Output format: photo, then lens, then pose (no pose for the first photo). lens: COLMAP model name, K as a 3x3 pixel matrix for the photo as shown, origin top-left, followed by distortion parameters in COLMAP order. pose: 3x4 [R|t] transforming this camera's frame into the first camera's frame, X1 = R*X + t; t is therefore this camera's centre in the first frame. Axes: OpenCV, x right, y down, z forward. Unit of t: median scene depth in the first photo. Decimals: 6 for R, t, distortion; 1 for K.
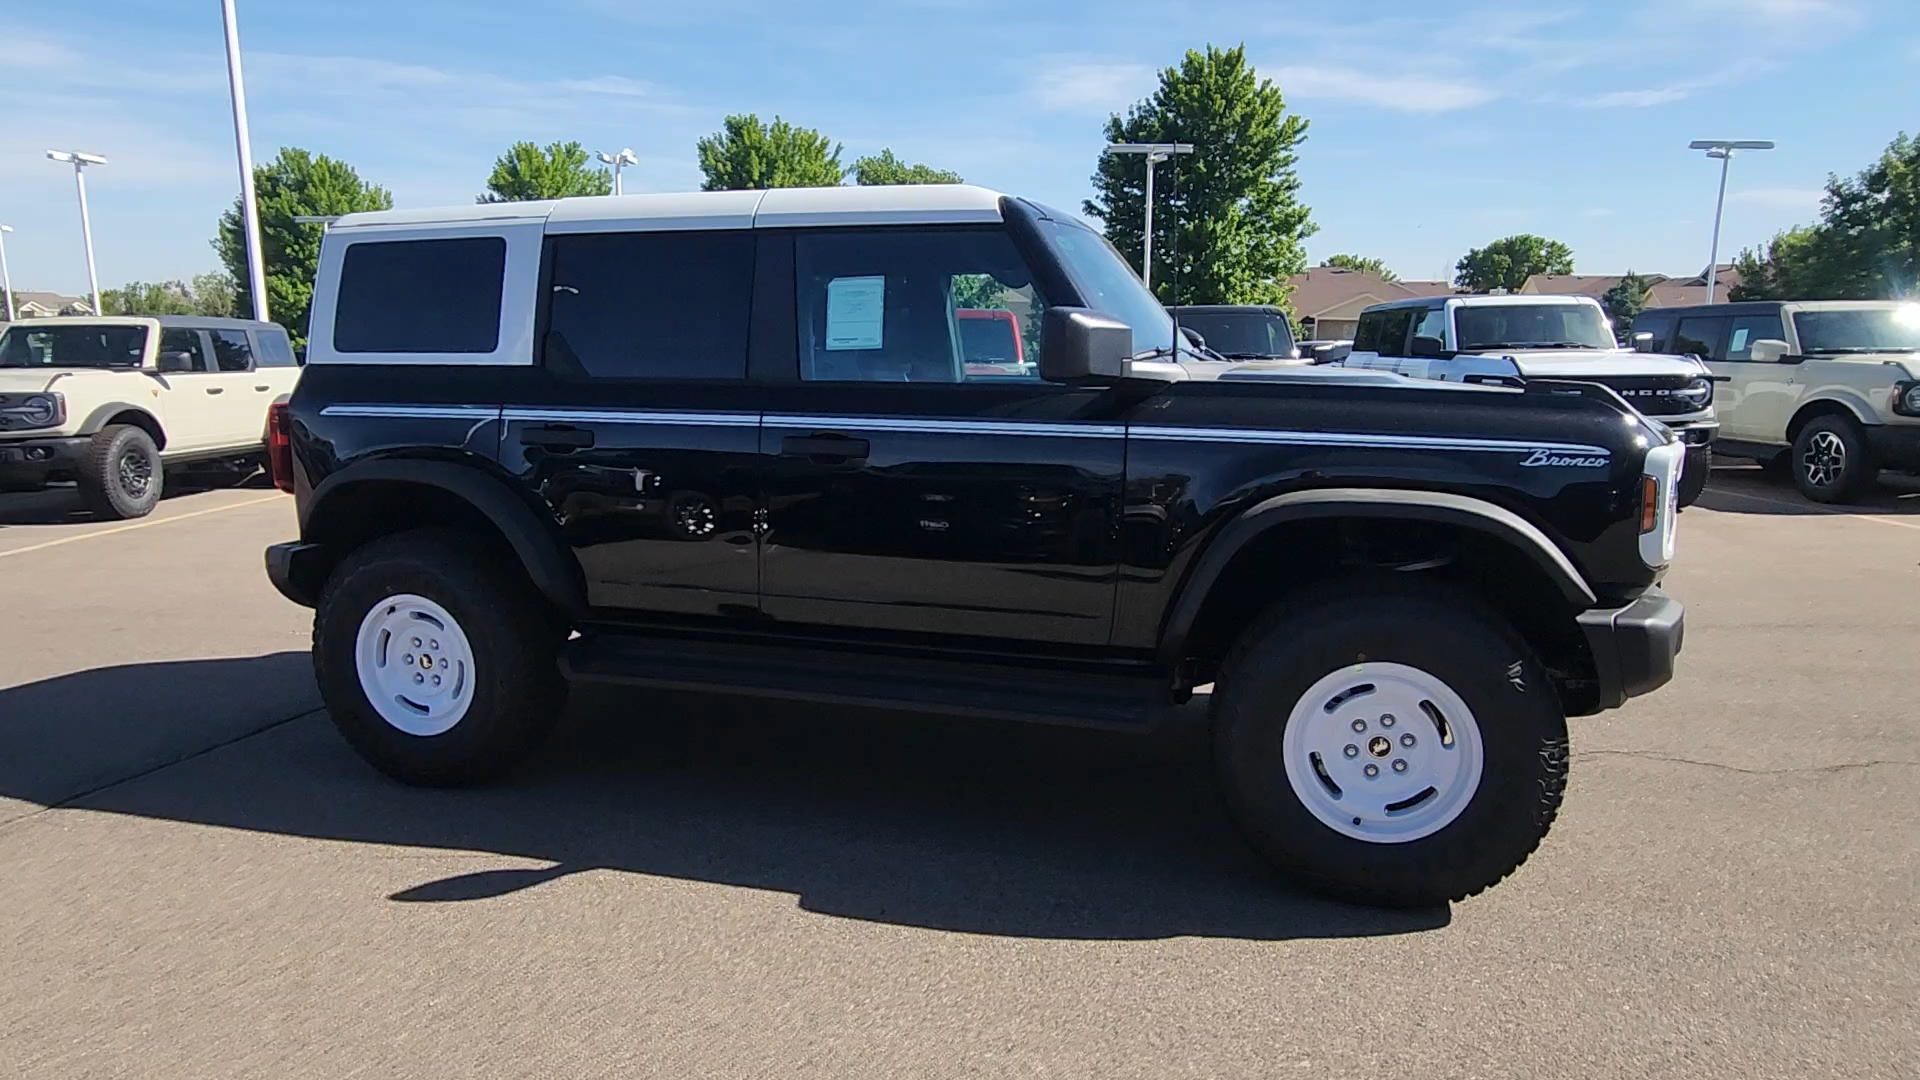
lens RADIAL K [[1171.2, 0, 958.1], [0, 1171.2, 539.1], [0, 0, 1]] dist [0.006428, 0.000725]
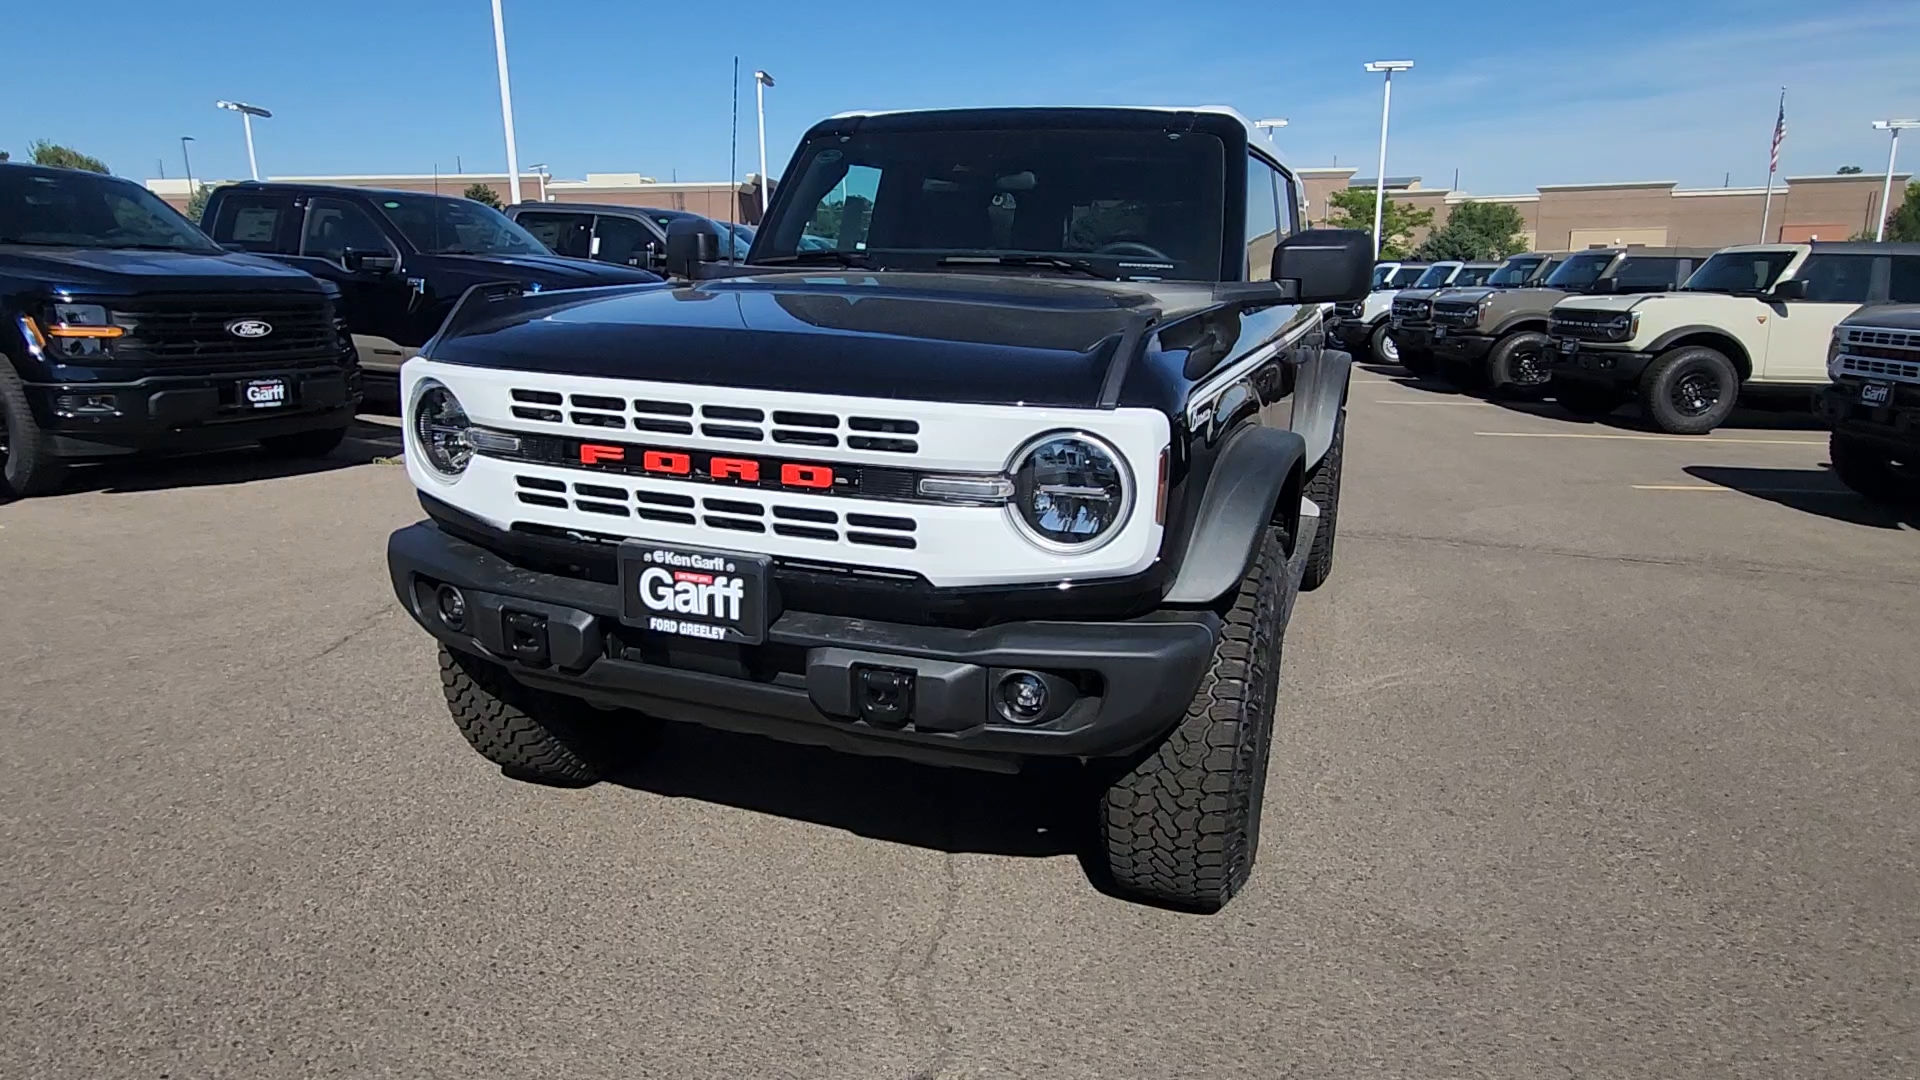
lens RADIAL K [[1171.2, 0, 962.6], [0, 1171.2, 533.9], [0, 0, 1]] dist [0.006428, 0.000725]
pose [[-0.042351, 0.226050, -0.973195, 0.124087], [-0.178774, 0.956633, 0.229984, -0.019303], [0.982978, 0.183722, -0.000103, 0.120765]]
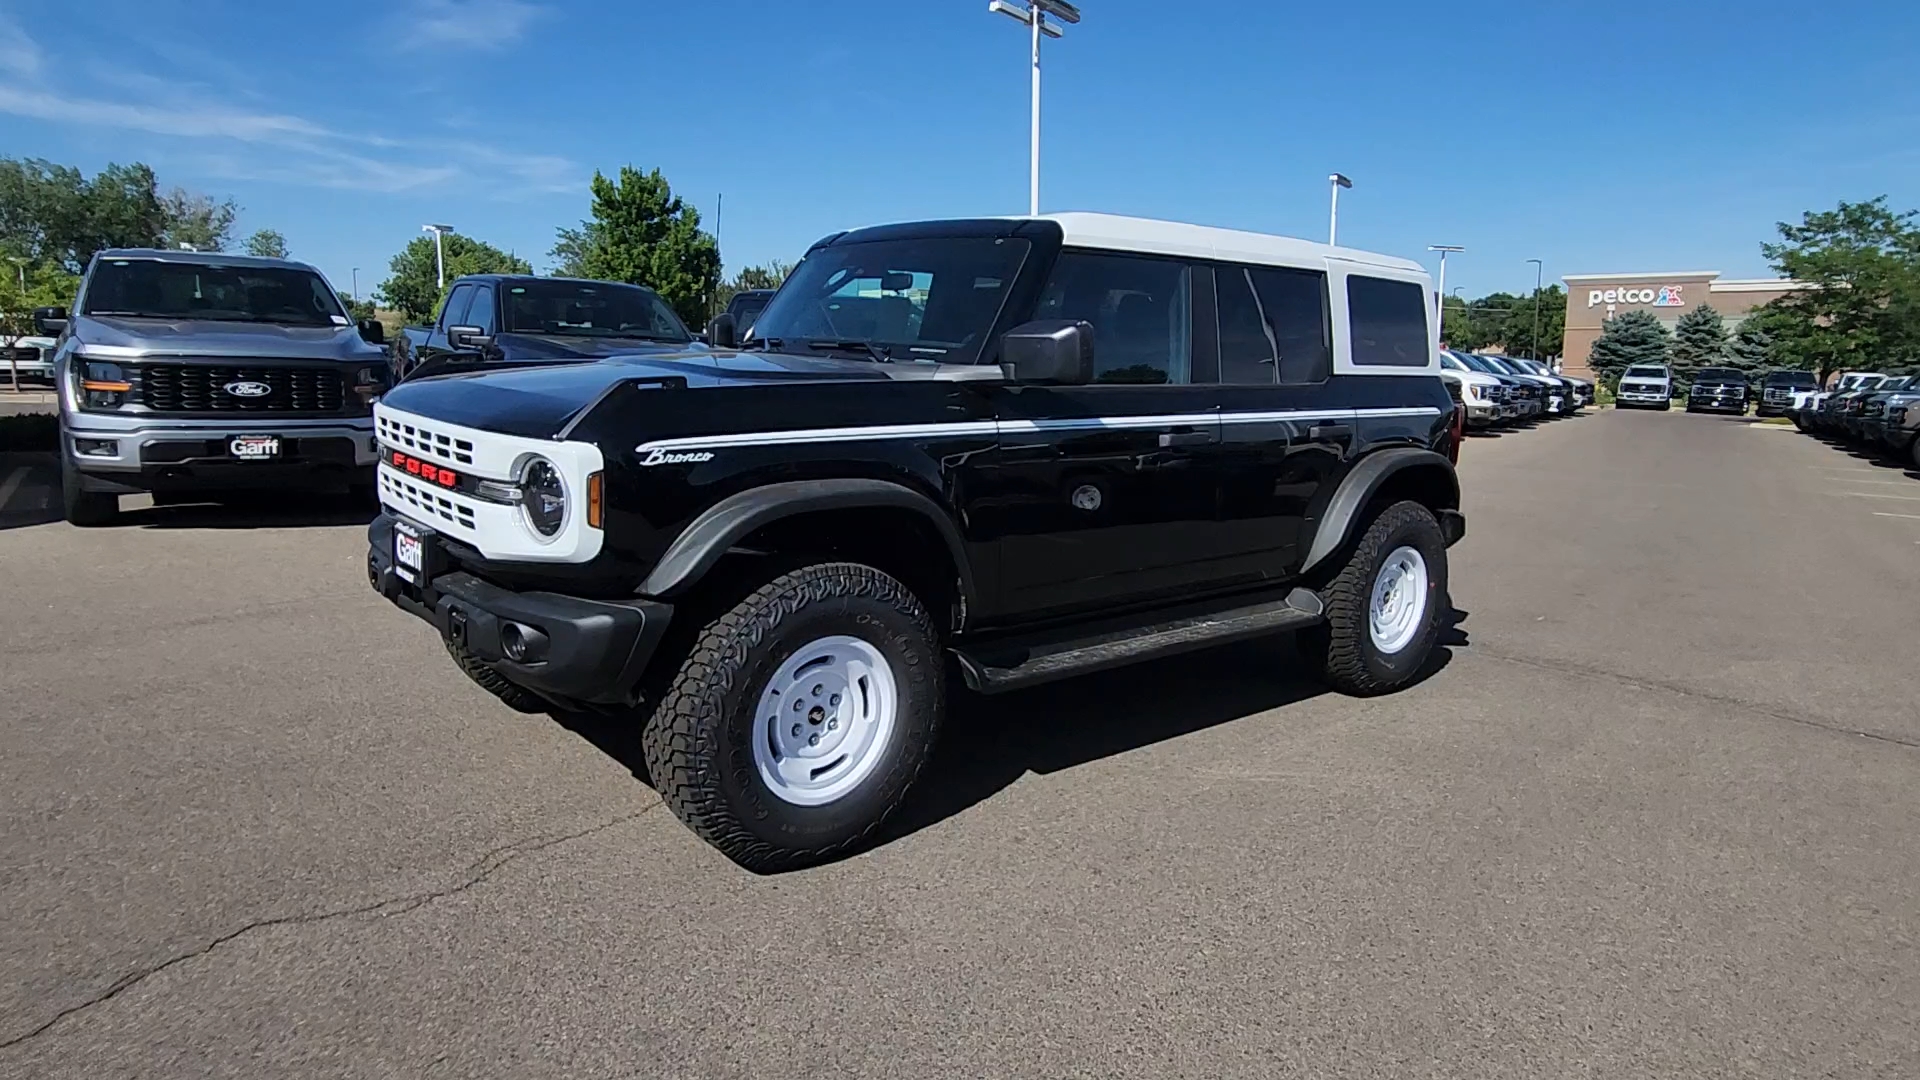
lens RADIAL K [[1171.2, 0, 960.6], [0, 1171.2, 535.2], [0, 0, 1]] dist [0.006428, 0.000725]
pose [[-0.528071, 0.120319, -0.840633, 0.120775], [-0.168188, 0.955484, 0.242409, -0.031749], [0.832378, 0.269394, -0.484328, 0.193129]]
